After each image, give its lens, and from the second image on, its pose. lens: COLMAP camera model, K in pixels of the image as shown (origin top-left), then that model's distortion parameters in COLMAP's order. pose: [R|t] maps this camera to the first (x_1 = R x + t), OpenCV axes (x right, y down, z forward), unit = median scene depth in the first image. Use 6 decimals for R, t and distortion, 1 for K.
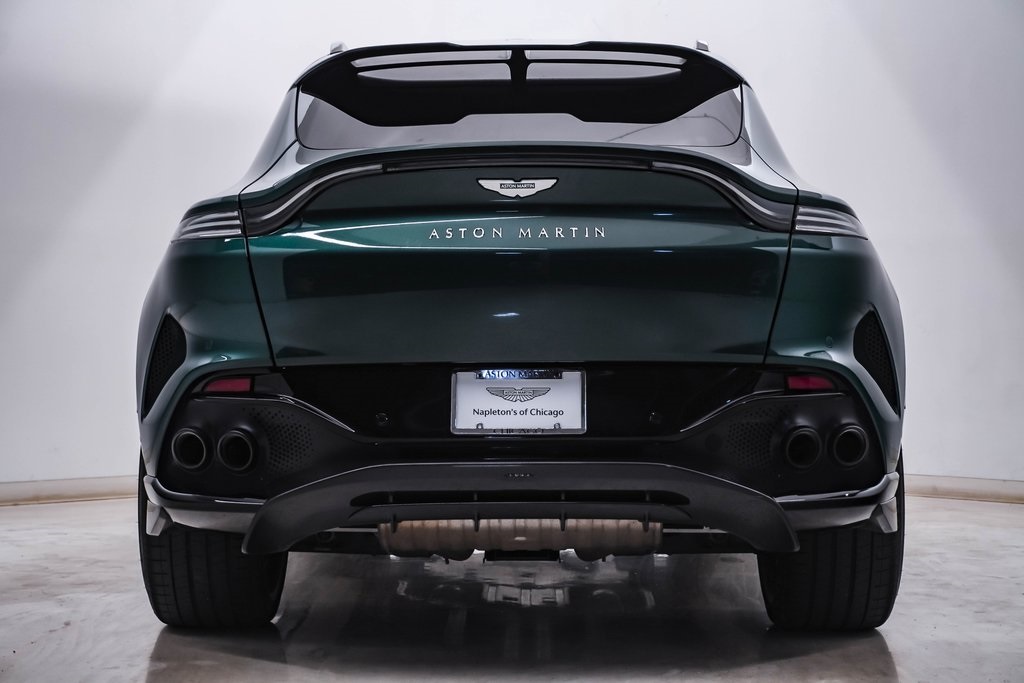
lens RADIAL K [[2161.1, 0, 512.0], [0, 2161.1, 341.5], [0, 0, 1]] dist [0.016234, -0.047233]
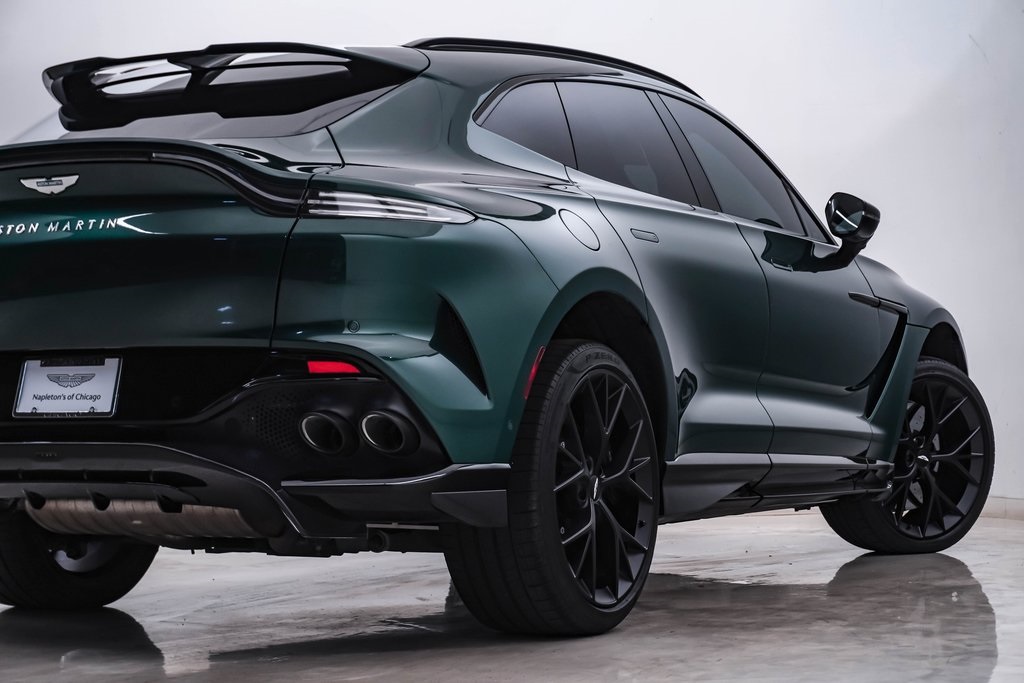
lens RADIAL K [[2161.1, 0, 512.0], [0, 2161.1, 341.5], [0, 0, 1]] dist [0.016234, -0.047233]
pose [[0.890600, -0.018945, -0.454392, 0.678898], [0.002980, 0.999354, -0.035826, 0.044101], [0.454777, 0.030552, 0.890081, 0.156066]]
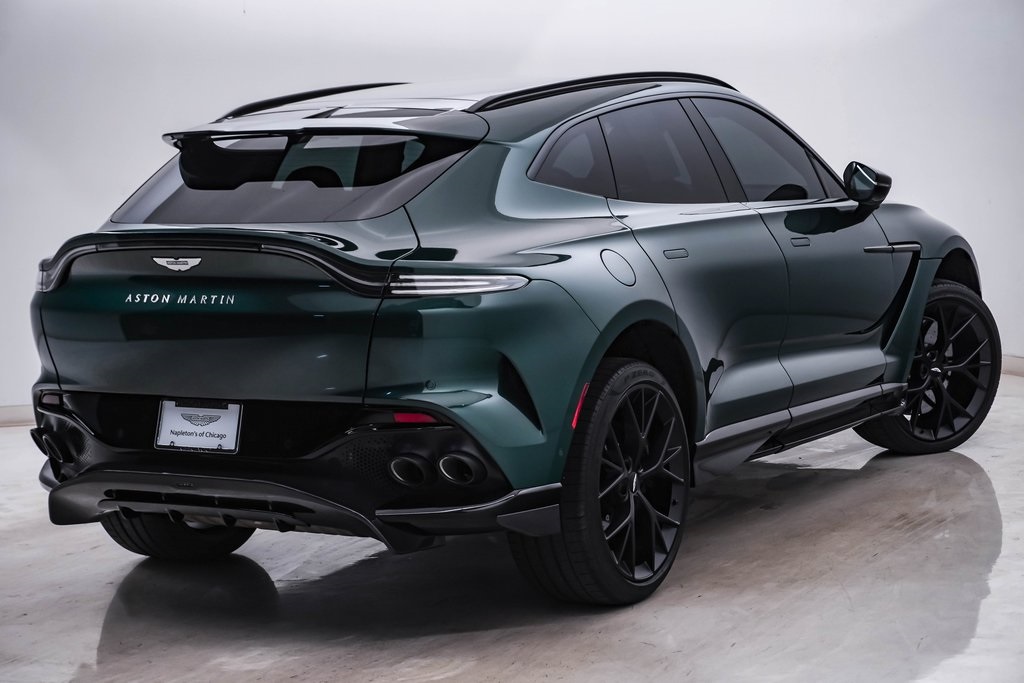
lens RADIAL K [[2161.1, 0, 512.0], [0, 2161.1, 341.5], [0, 0, 1]] dist [0.016234, -0.047233]
pose [[0.873192, 0.029940, -0.486455, 0.795966], [0.022429, 0.994585, 0.101474, -0.149773], [0.486859, -0.099517, 0.867793, -0.027197]]
